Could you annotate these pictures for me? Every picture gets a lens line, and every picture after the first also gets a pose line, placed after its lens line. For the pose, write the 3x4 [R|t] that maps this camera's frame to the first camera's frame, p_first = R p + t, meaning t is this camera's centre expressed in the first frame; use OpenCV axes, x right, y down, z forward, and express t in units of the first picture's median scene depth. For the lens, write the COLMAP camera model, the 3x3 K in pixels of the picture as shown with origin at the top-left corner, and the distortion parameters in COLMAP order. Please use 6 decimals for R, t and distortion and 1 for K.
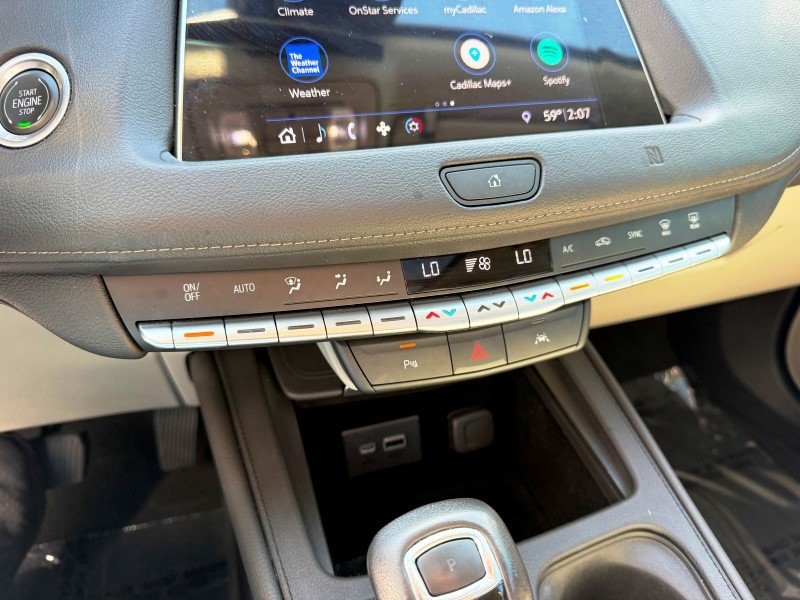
lens RADIAL K [[573.0, 0, 400.0], [0, 573.0, 300.0], [0, 0, 1]] dist [0.082573, -0.153212]
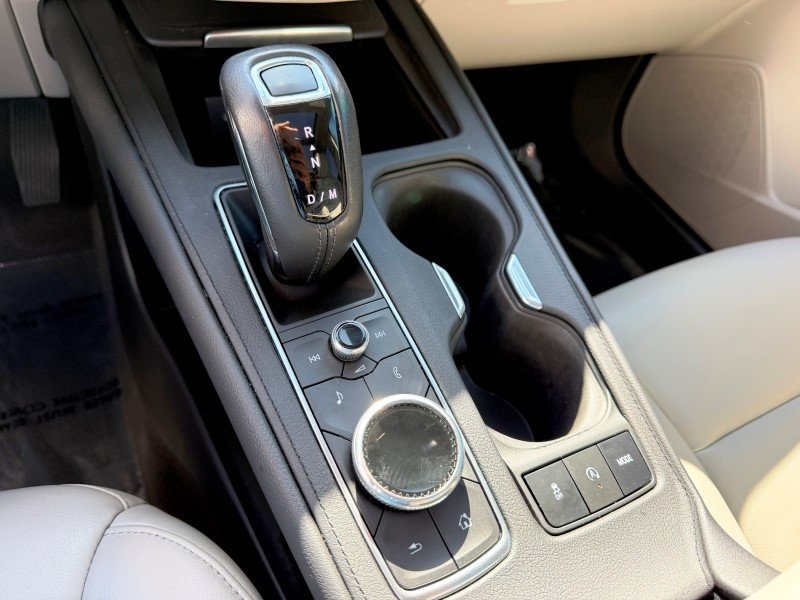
lens RADIAL K [[573.0, 0, 400.0], [0, 573.0, 300.0], [0, 0, 1]] dist [0.082573, -0.153212]
pose [[0.980263, -0.003598, 0.197666, 0.051532], [-0.049588, 0.963396, 0.263454, 0.408699], [-0.191379, -0.268057, 0.944203, -0.239707]]
